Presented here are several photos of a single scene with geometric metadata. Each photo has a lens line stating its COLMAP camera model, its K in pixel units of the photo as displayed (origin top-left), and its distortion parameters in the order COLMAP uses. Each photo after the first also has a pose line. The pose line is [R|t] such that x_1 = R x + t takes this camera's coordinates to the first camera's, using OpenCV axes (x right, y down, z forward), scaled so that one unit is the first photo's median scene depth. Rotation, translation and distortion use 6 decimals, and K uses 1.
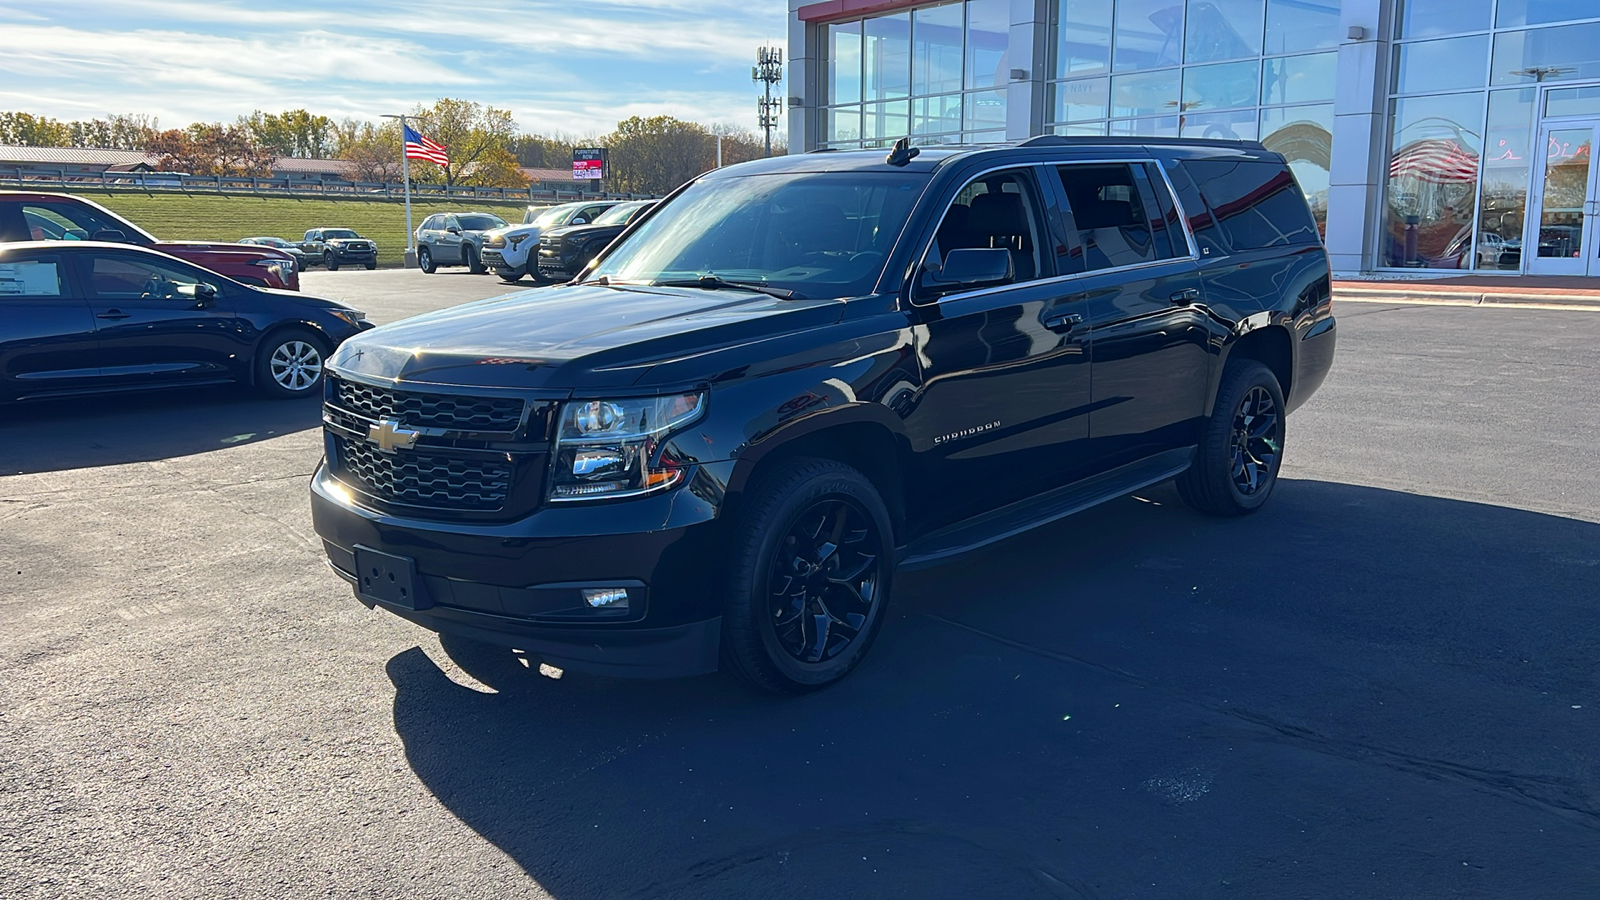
lens RADIAL K [[1356.3, 0, 805.3], [0, 1356.3, 446.7], [0, 0, 1]] dist [0.020188, -0.023970]
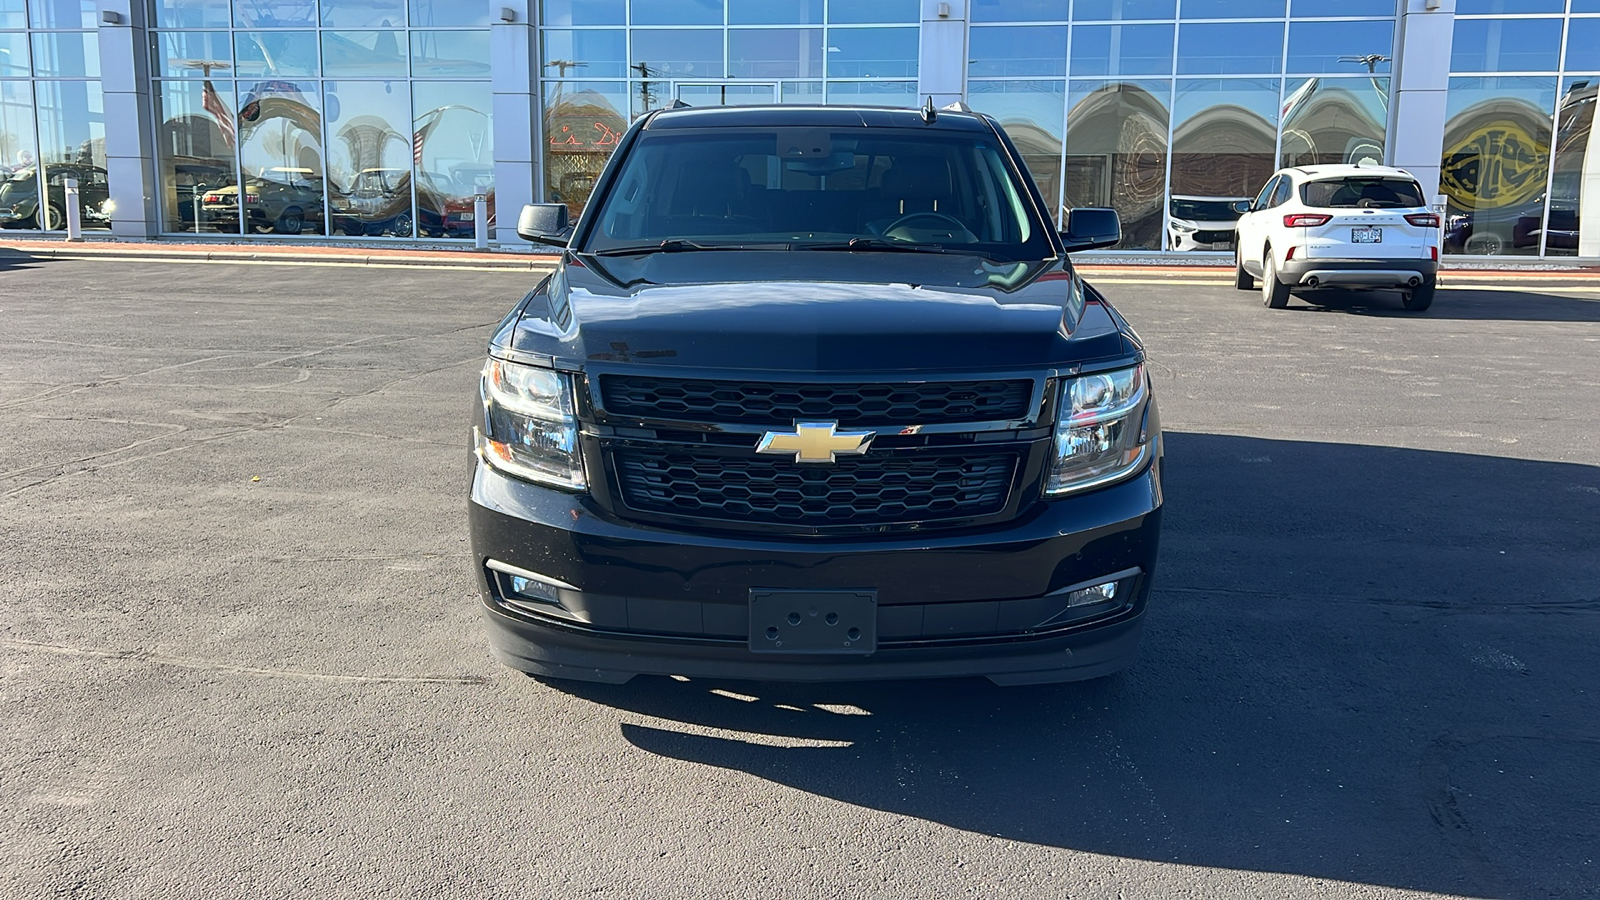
lens RADIAL K [[1356.3, 0, 801.0], [0, 1356.3, 453.8], [0, 0, 1]] dist [0.020188, -0.023970]
pose [[0.745209, -0.101703, 0.659029, -0.255408], [0.087237, 0.994676, 0.054856, -0.013185], [-0.661100, 0.016612, 0.750114, 0.134012]]
